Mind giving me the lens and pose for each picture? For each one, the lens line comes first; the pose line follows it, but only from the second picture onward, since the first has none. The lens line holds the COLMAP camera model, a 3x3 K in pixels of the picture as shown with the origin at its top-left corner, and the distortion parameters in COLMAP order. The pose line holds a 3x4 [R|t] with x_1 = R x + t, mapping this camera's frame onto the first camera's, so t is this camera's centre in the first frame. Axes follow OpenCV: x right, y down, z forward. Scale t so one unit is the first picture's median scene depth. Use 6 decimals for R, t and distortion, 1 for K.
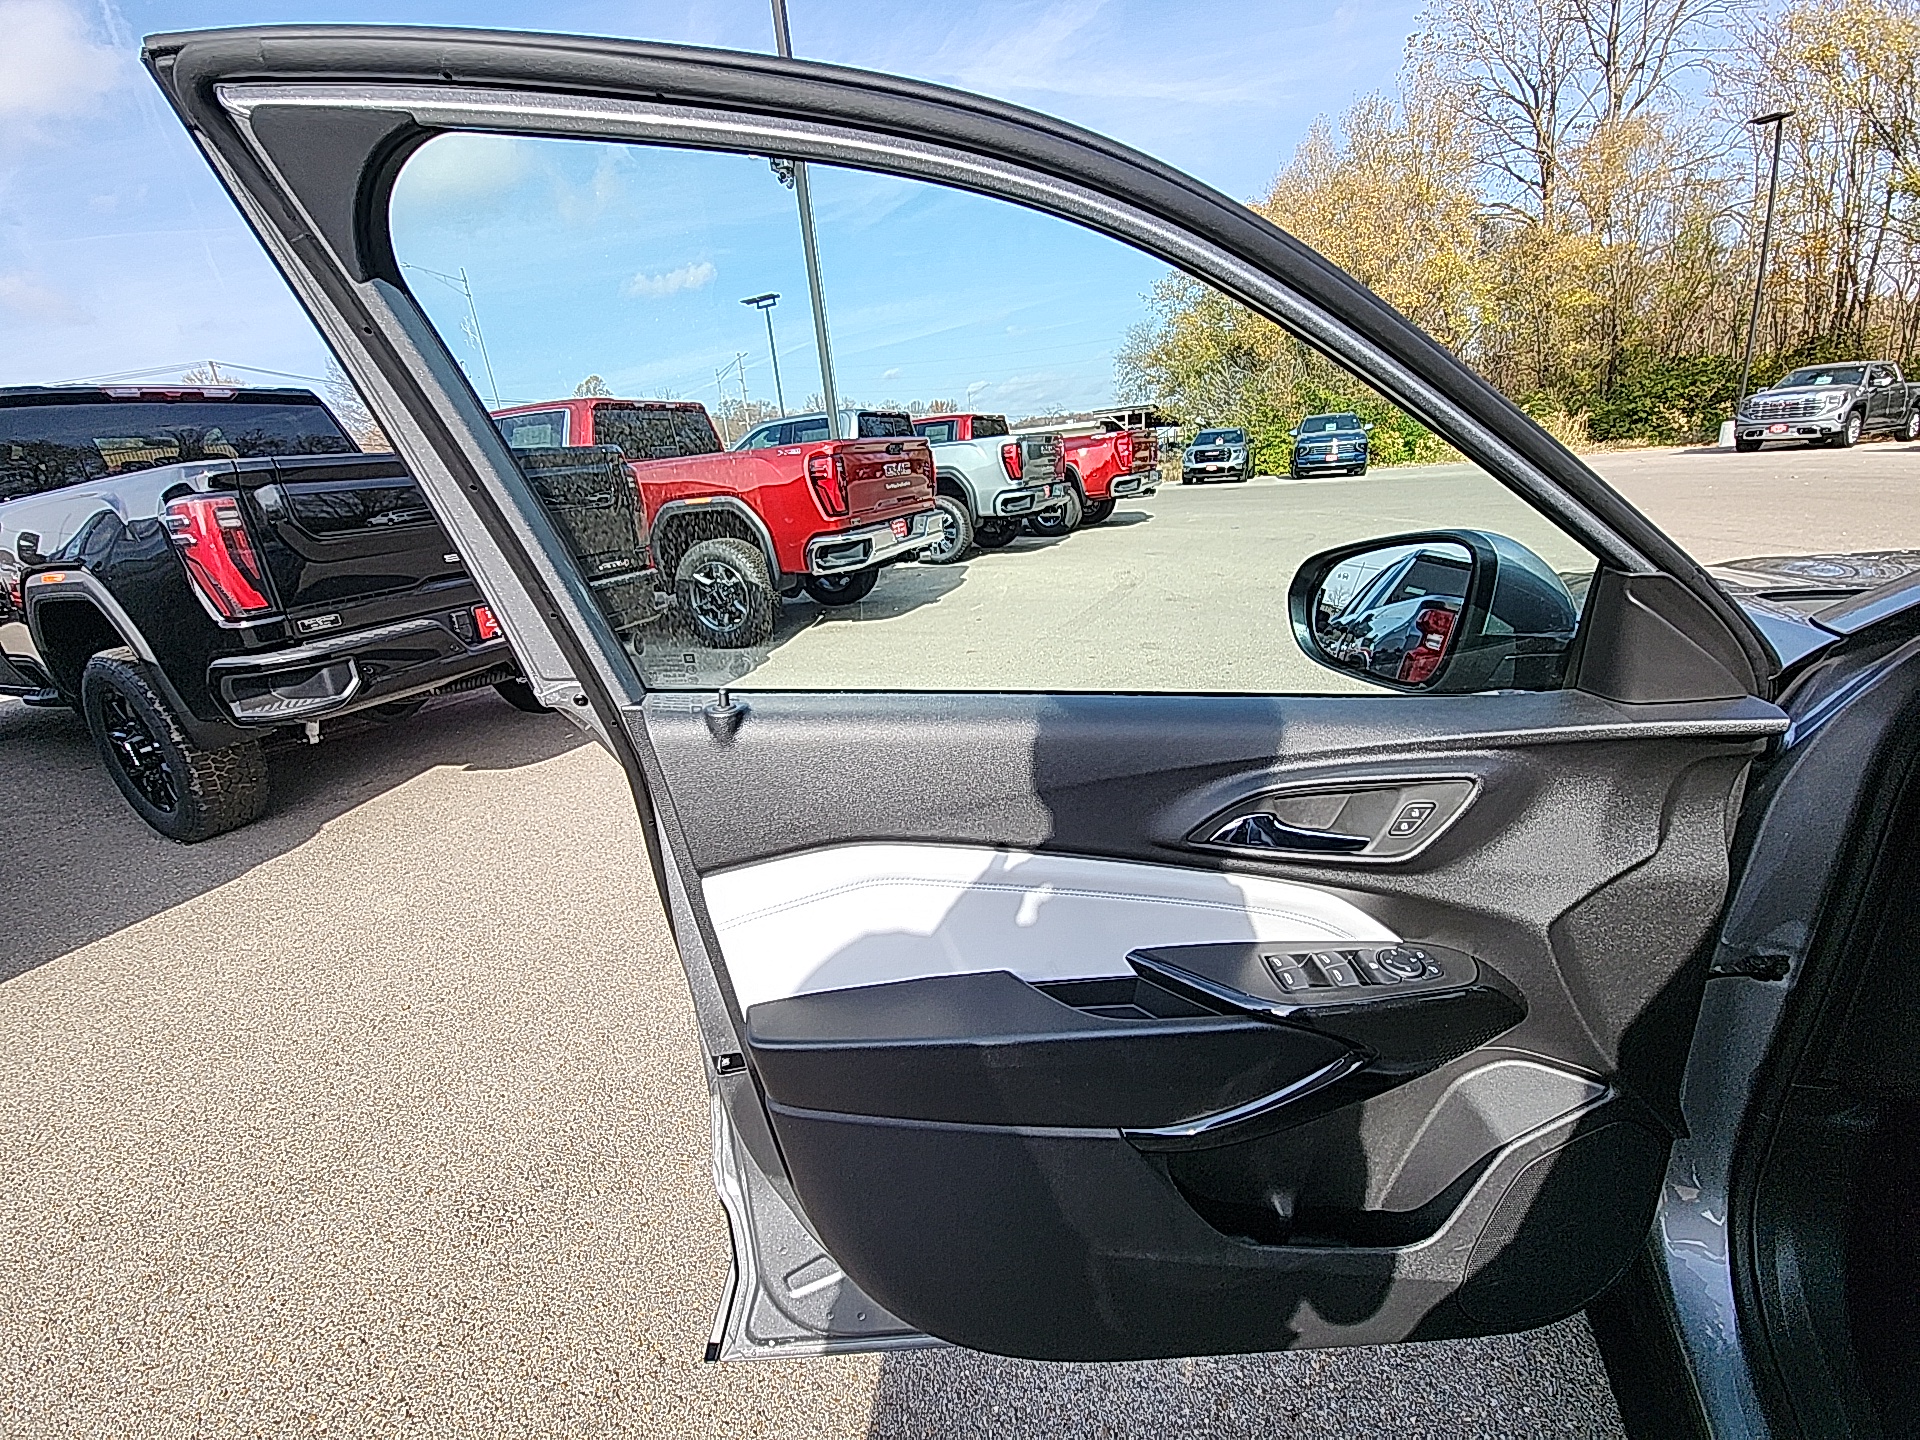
lens RADIAL K [[764.9, 0, 942.3], [0, 764.9, 702.8], [0, 0, 1]] dist [0.028313, -0.021636]
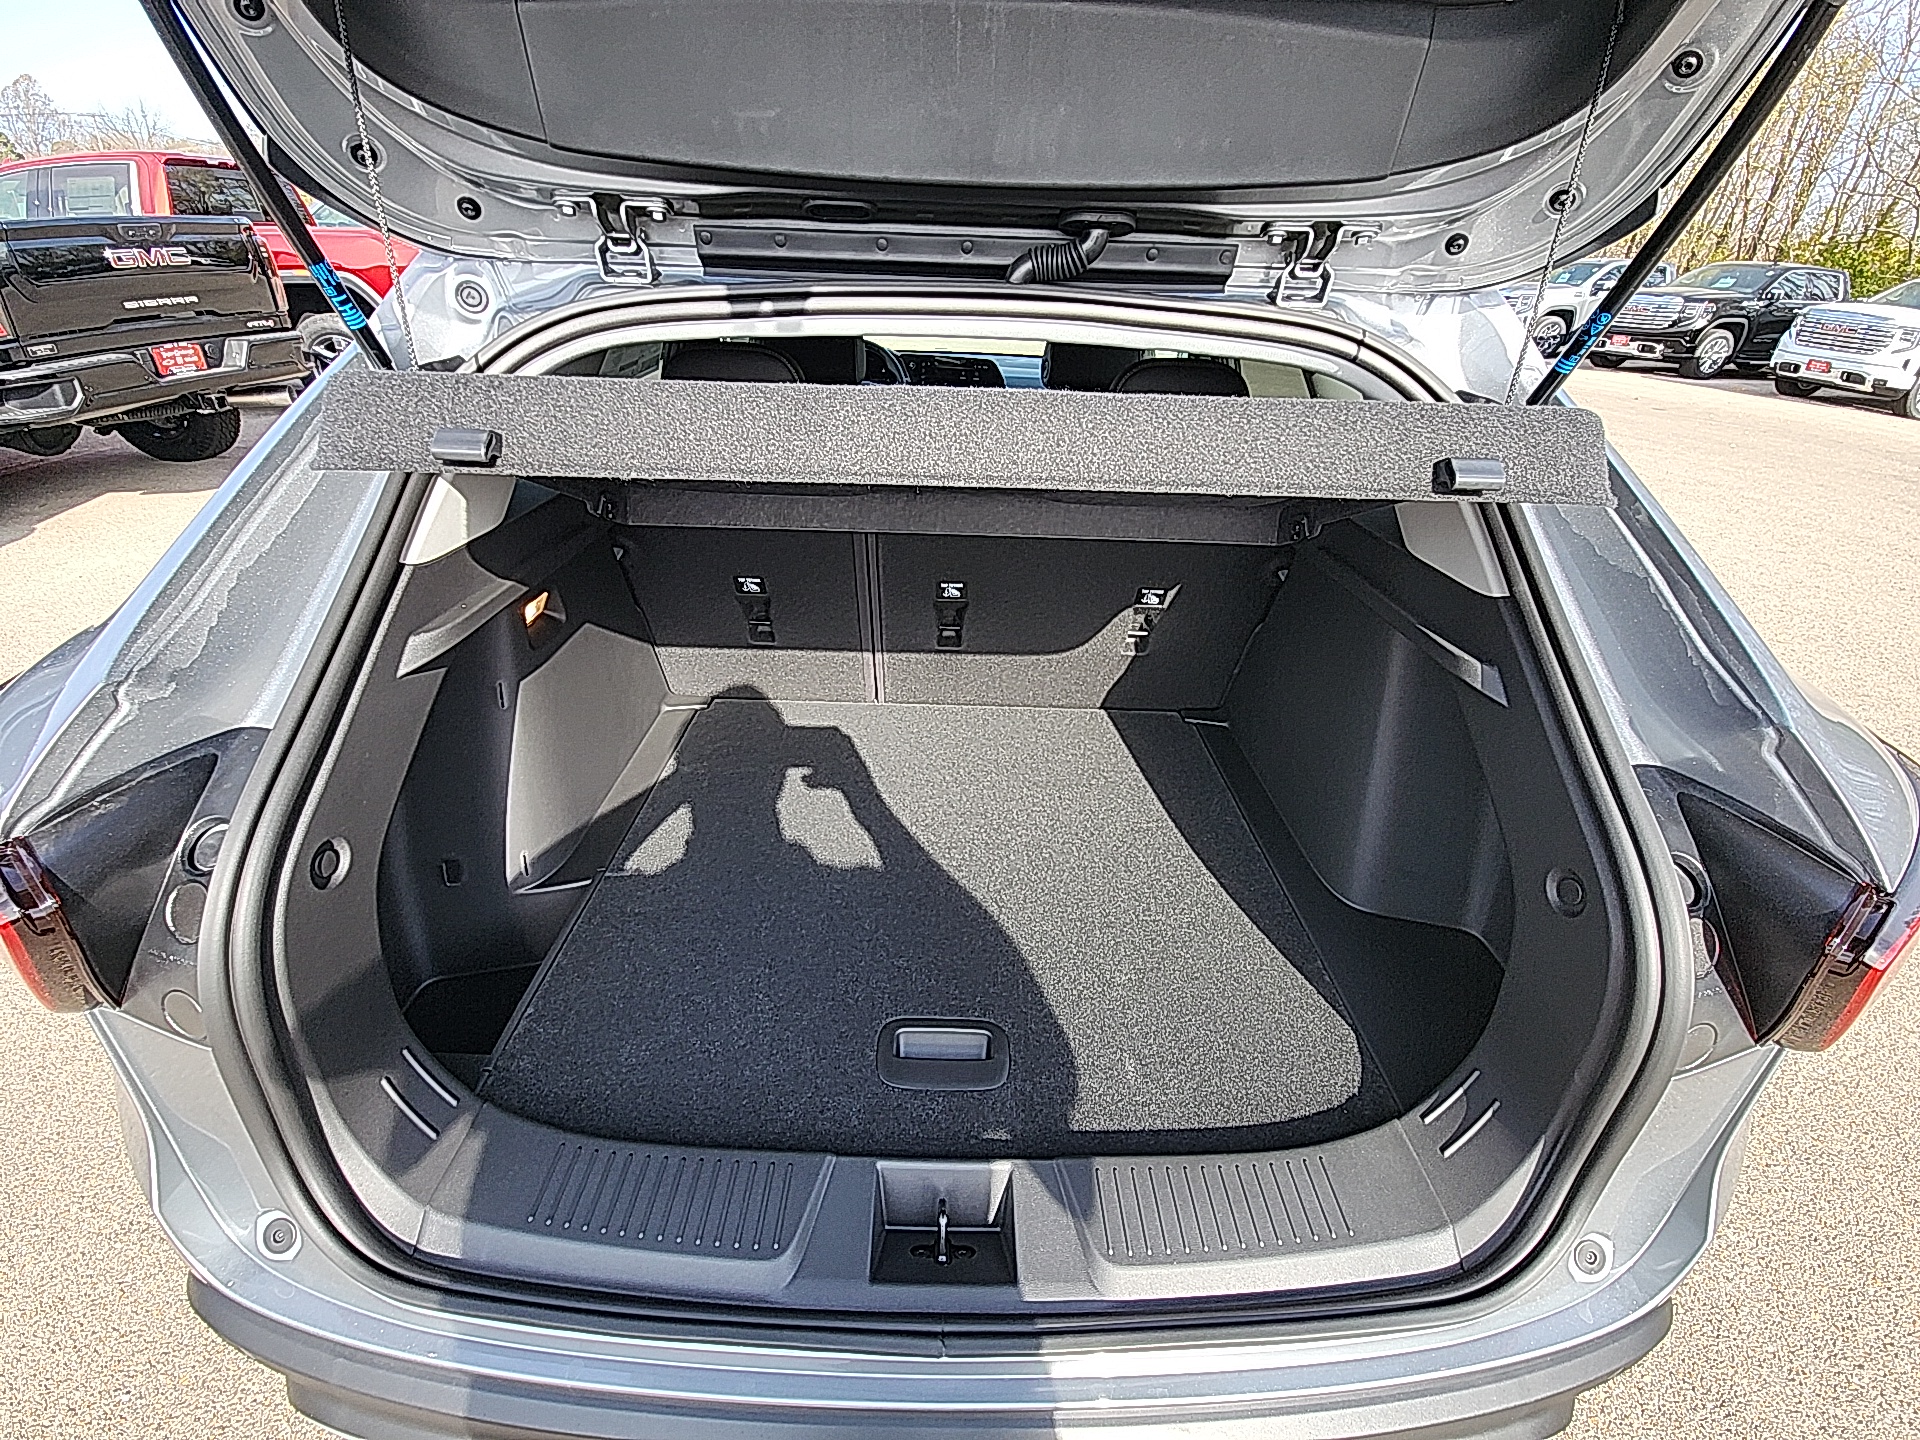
lens RADIAL K [[765.0, 0, 951.1], [0, 765.0, 704.2], [0, 0, 1]] dist [0.017548, -0.013822]
pose [[0.915308, -0.095372, 0.391301, 0.022469], [0.013014, 0.978055, 0.207942, 0.088397], [-0.402545, -0.185239, 0.896462, -0.334095]]
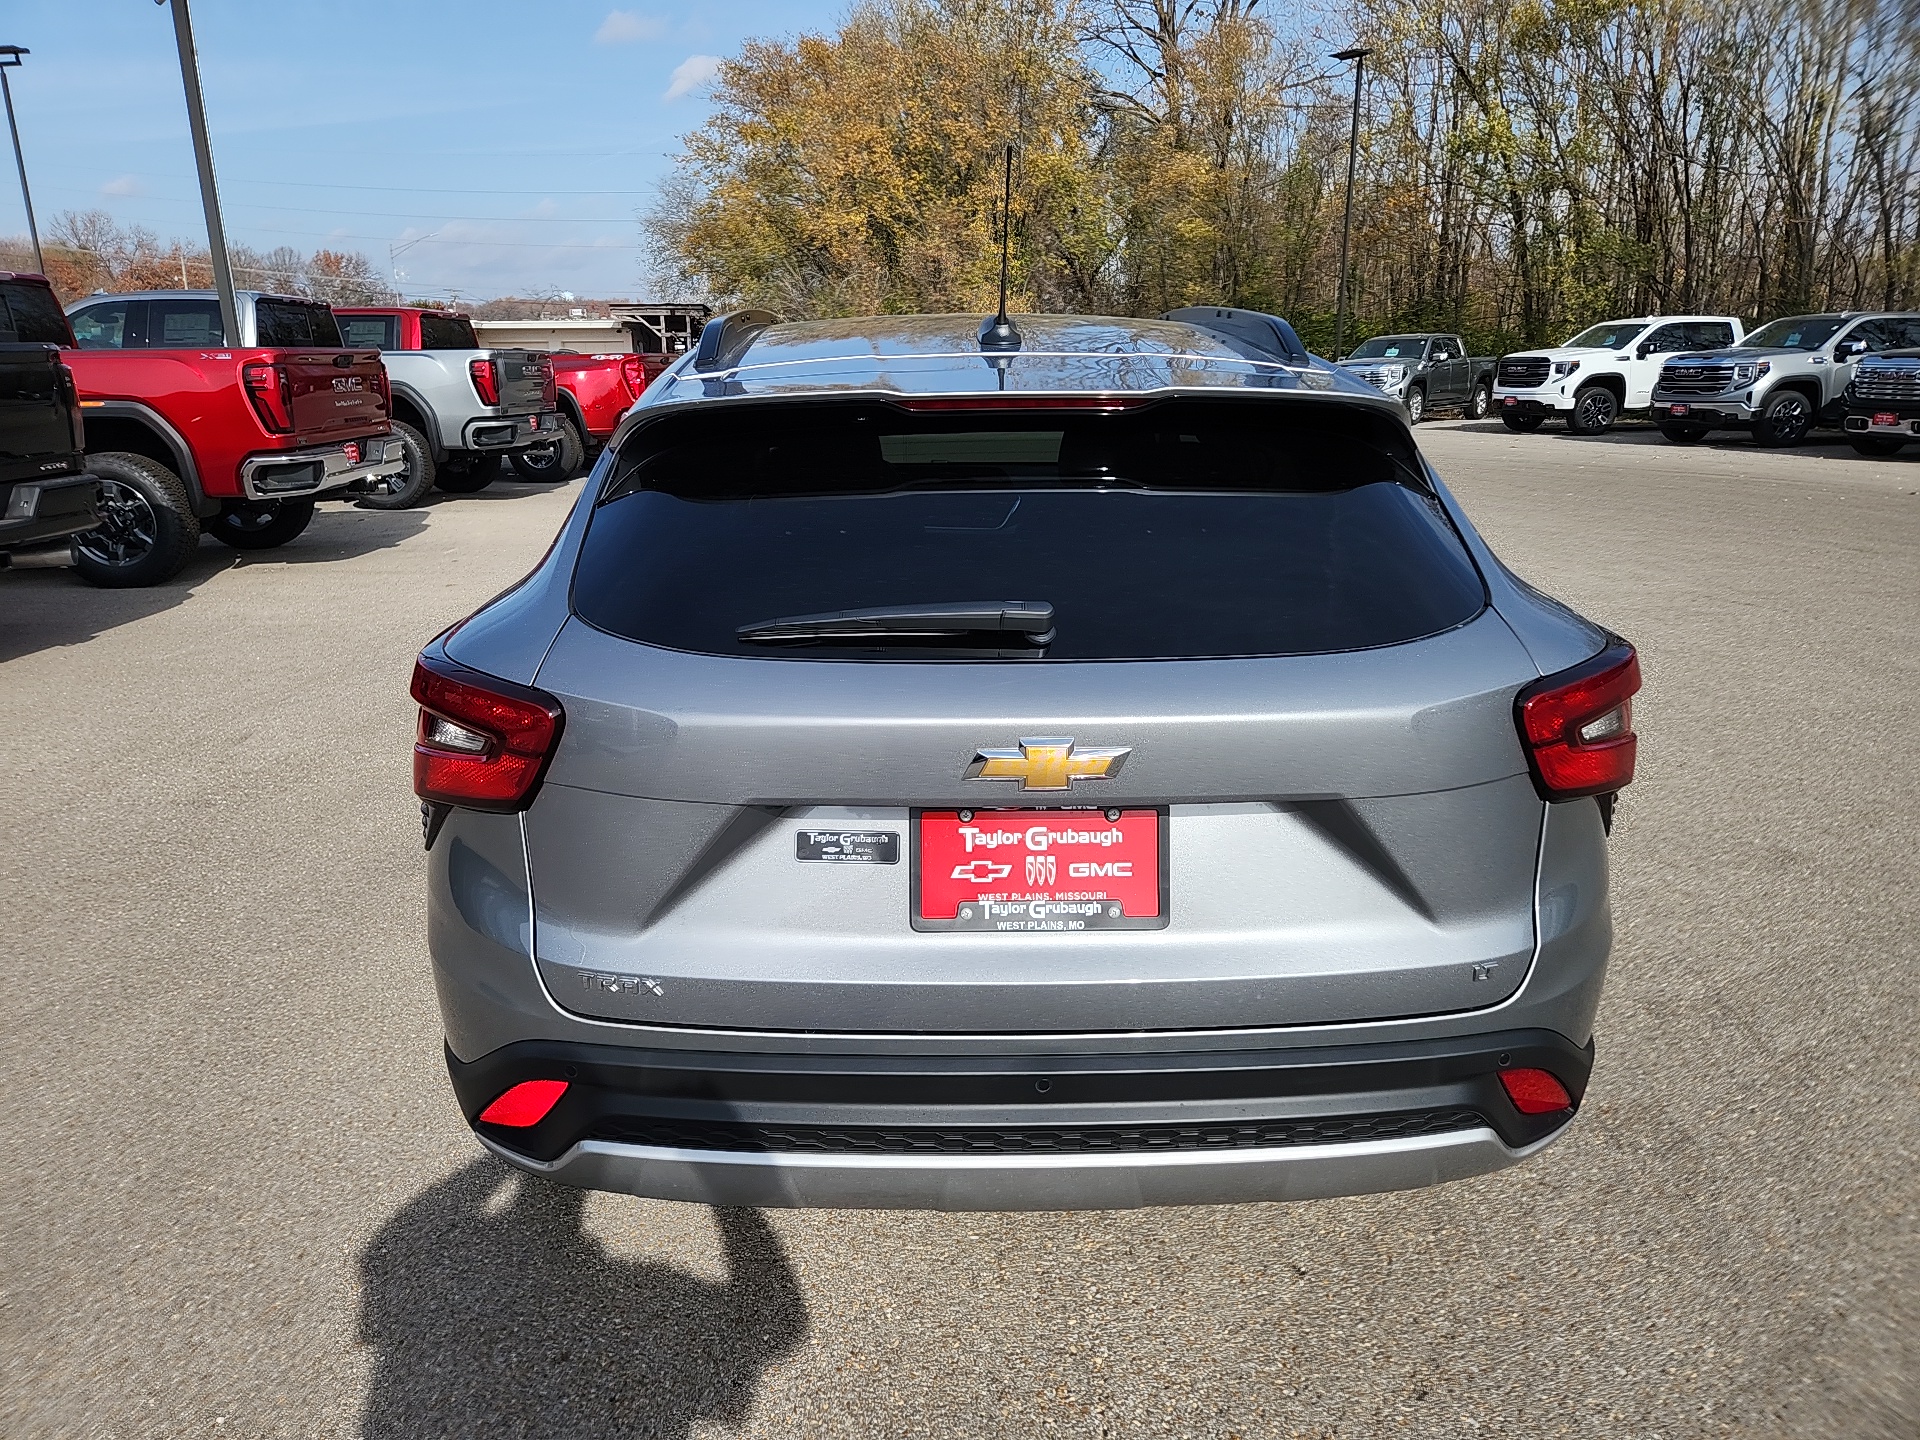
lens RADIAL K [[1260.5, 0, 930.9], [0, 1260.5, 715.3], [0, 0, 1]] dist [0.083860, -0.070438]
pose [[0.911753, -0.034253, 0.409308, -0.049995], [0.054206, 0.997835, -0.037242, 0.126007], [-0.407146, 0.056142, 0.911636, -0.453842]]
